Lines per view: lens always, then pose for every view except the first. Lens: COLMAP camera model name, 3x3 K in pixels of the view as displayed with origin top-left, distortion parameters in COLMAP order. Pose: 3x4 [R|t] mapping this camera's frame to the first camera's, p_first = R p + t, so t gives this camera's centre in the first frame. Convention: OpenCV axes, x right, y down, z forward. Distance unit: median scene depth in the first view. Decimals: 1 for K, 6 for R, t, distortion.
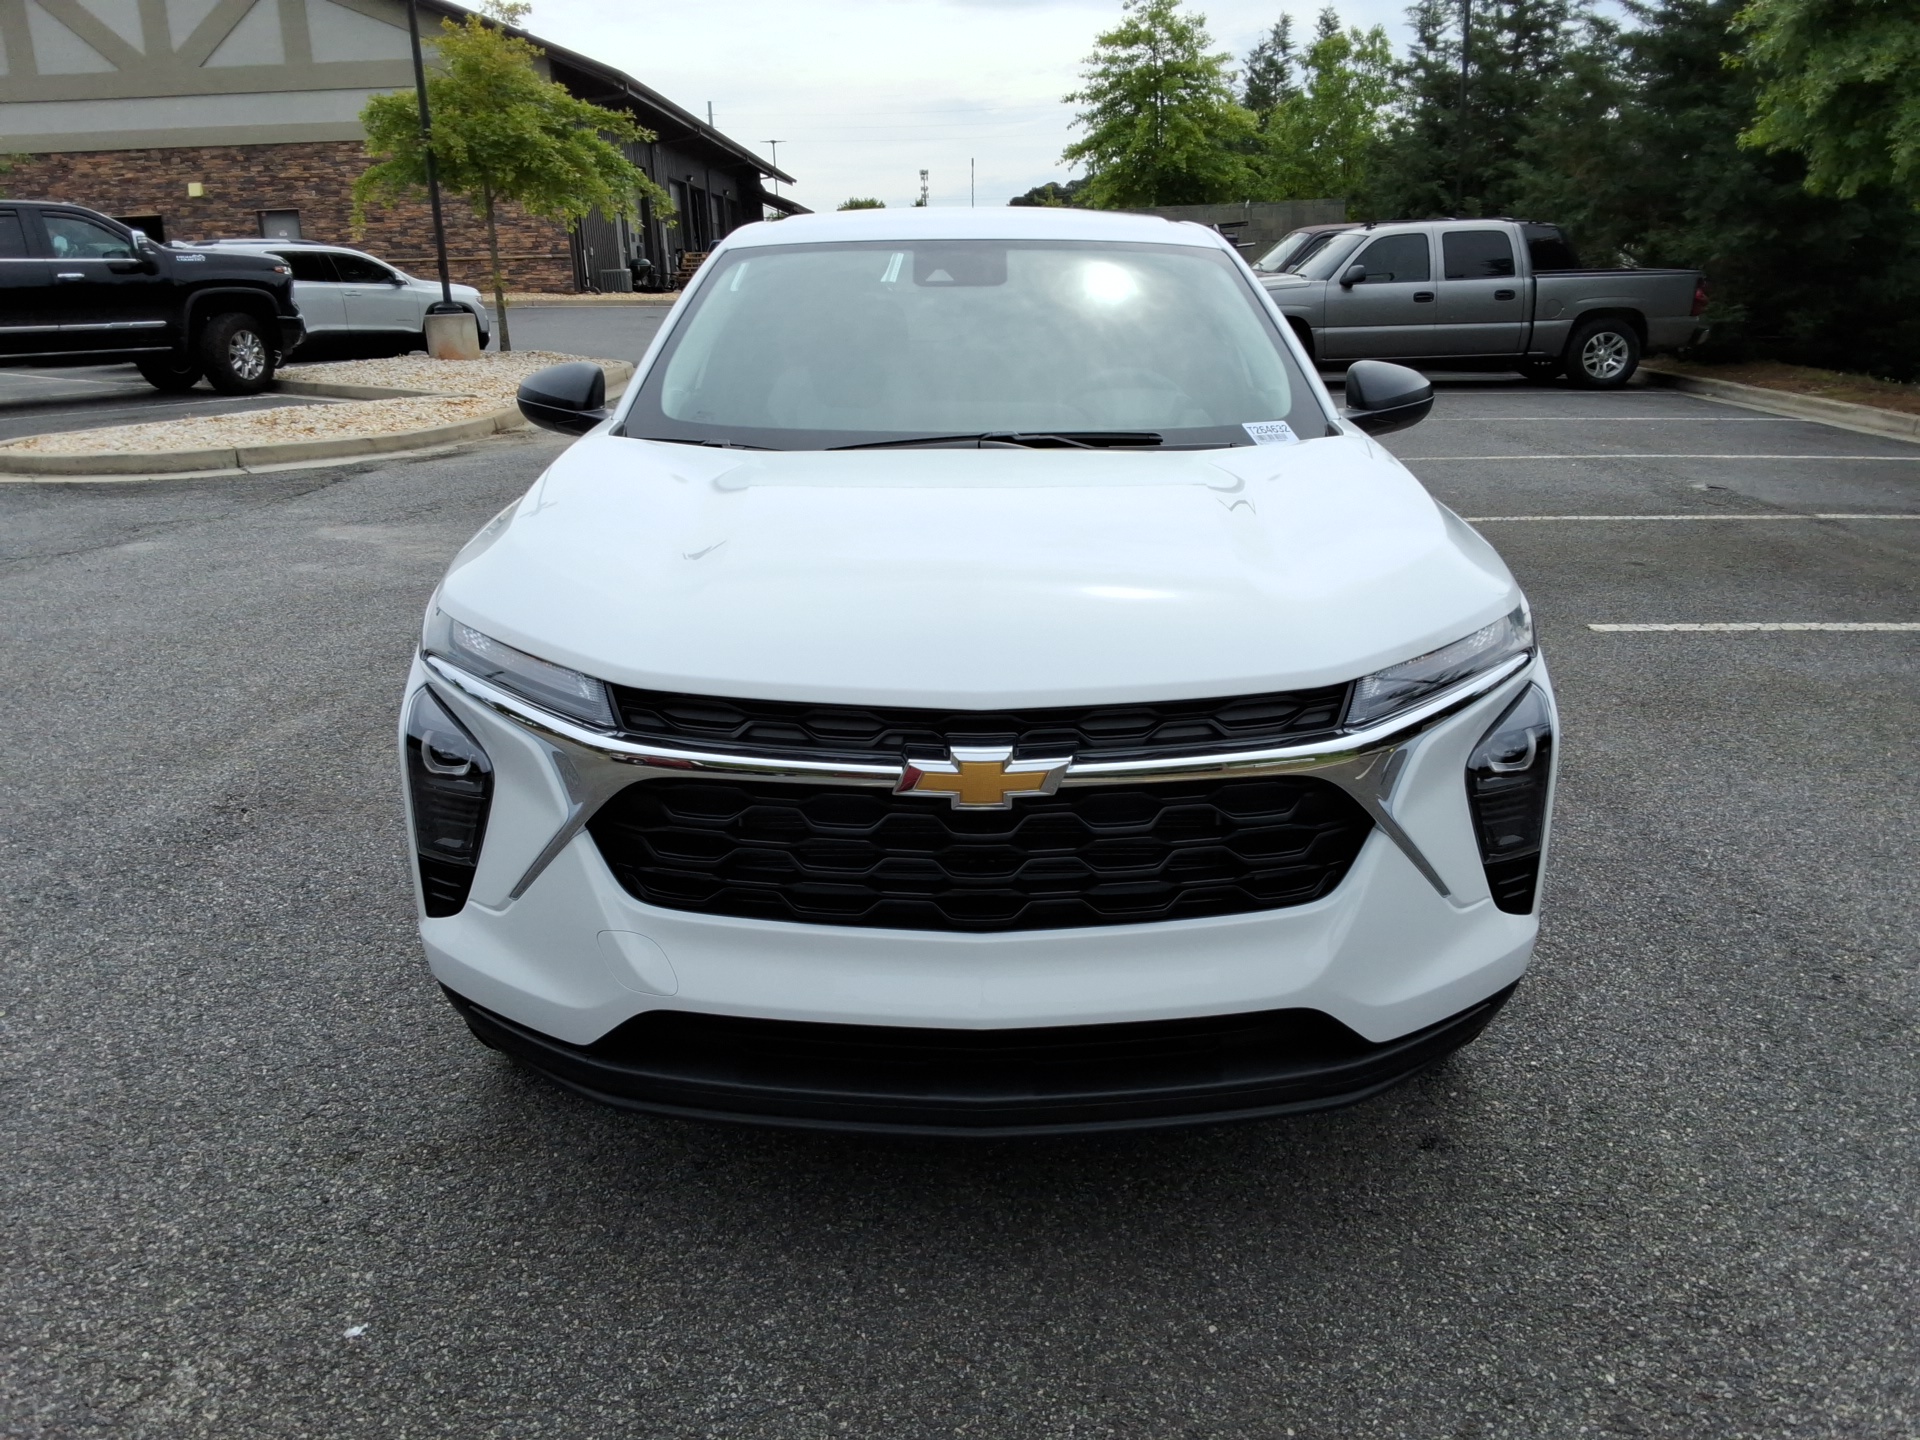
lens RADIAL K [[1547.1, 0, 973.6], [0, 1547.1, 700.9], [0, 0, 1]] dist [0.103633, -0.170026]
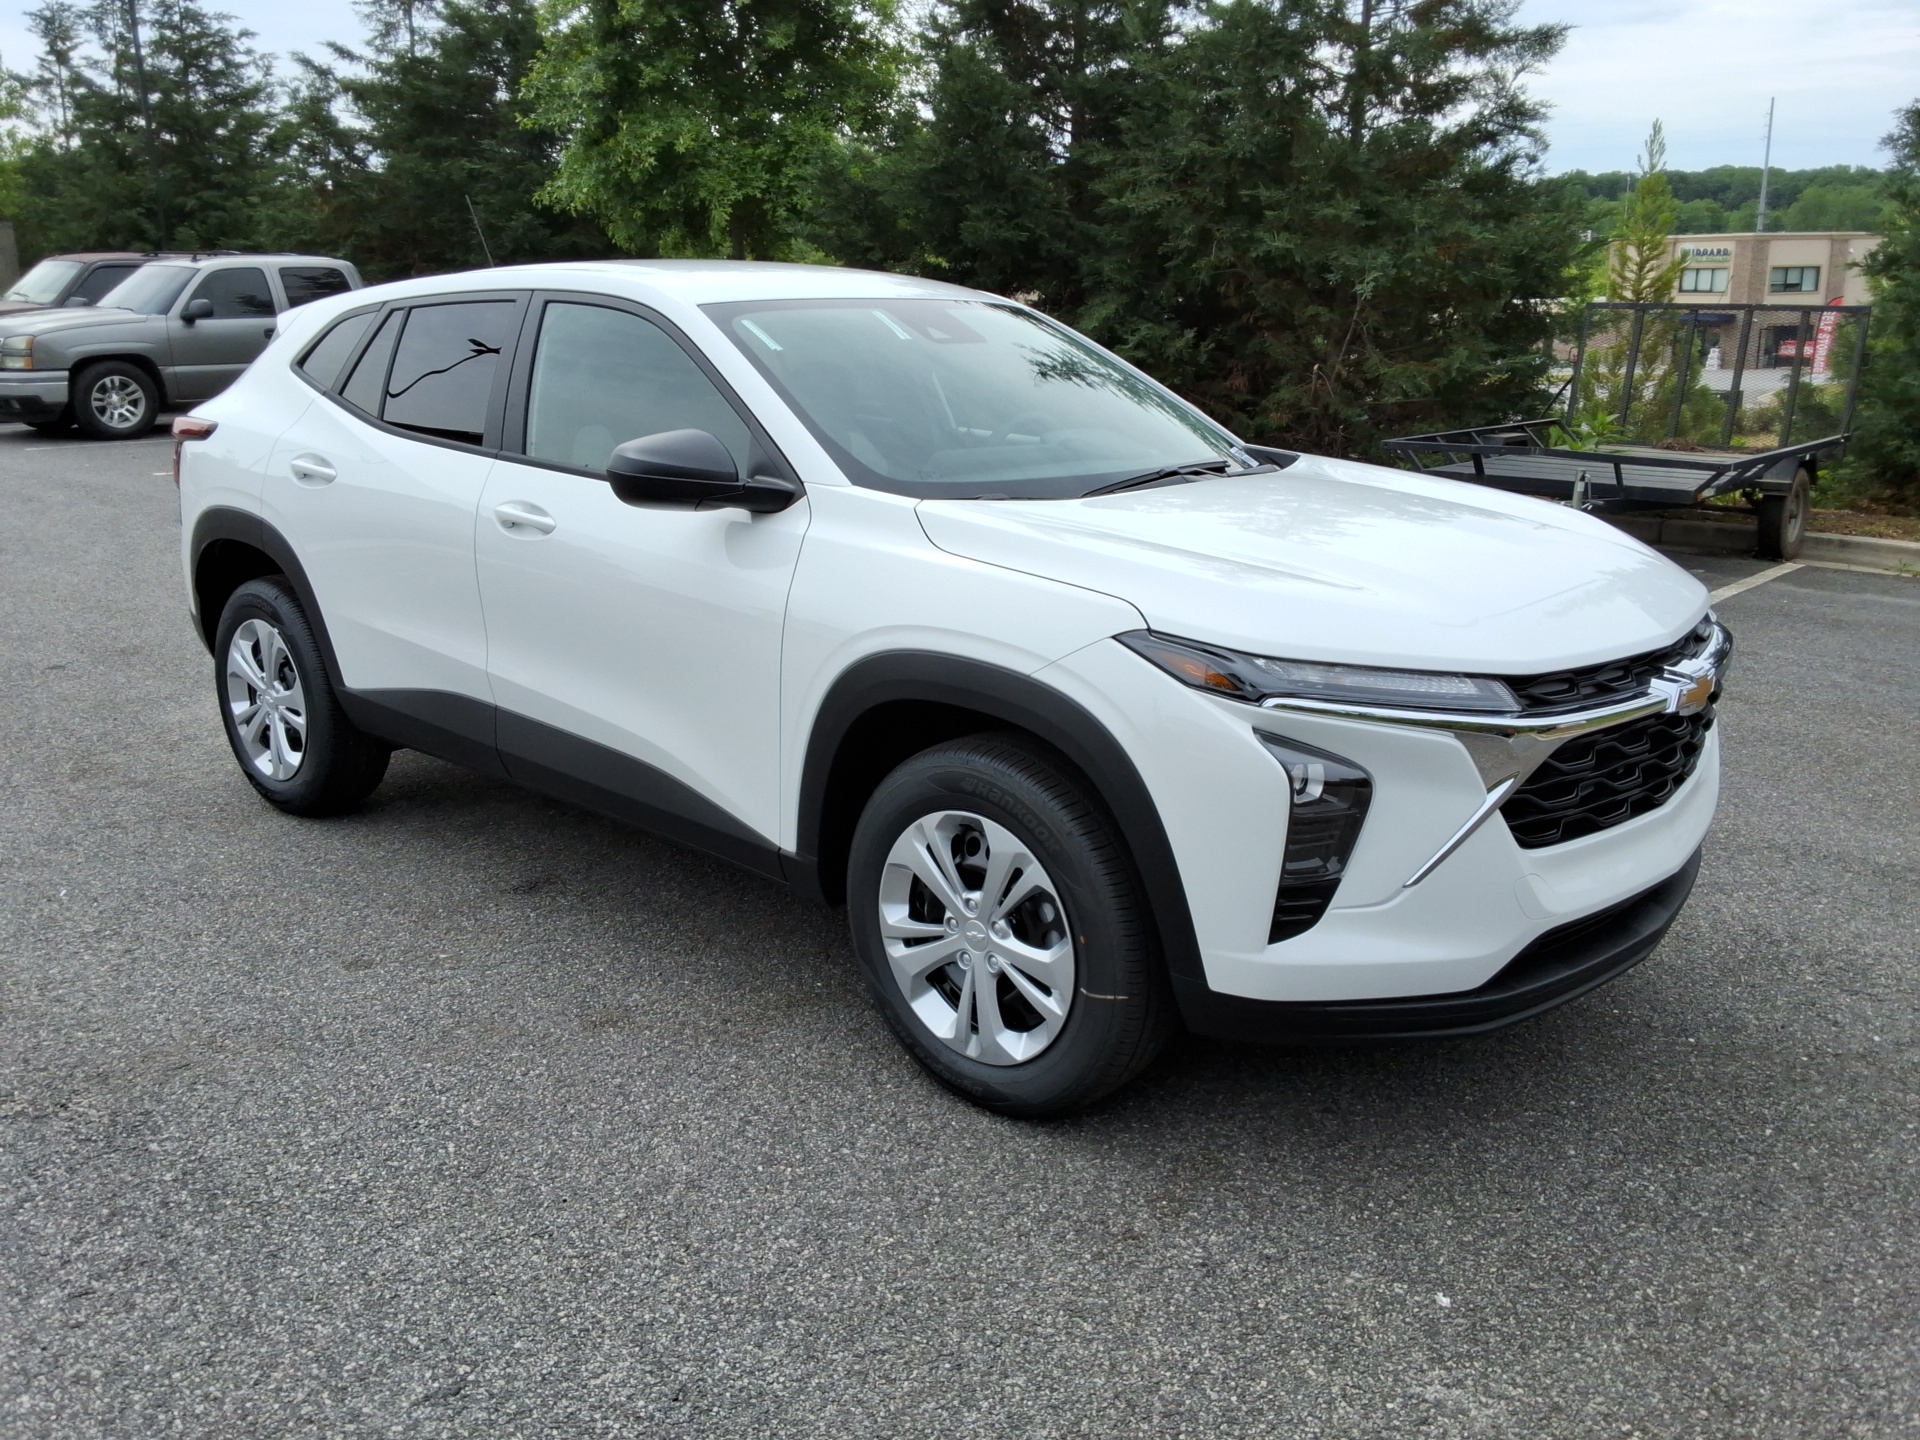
lens RADIAL K [[1560.8, 0, 977.2], [0, 1560.8, 680.0], [0, 0, 1]] dist [0.101646, -0.155945]
pose [[0.652302, -0.162043, 0.740435, -0.229618], [0.187615, 0.980999, 0.049407, -0.023427], [-0.734372, 0.106689, 0.670310, 0.076590]]
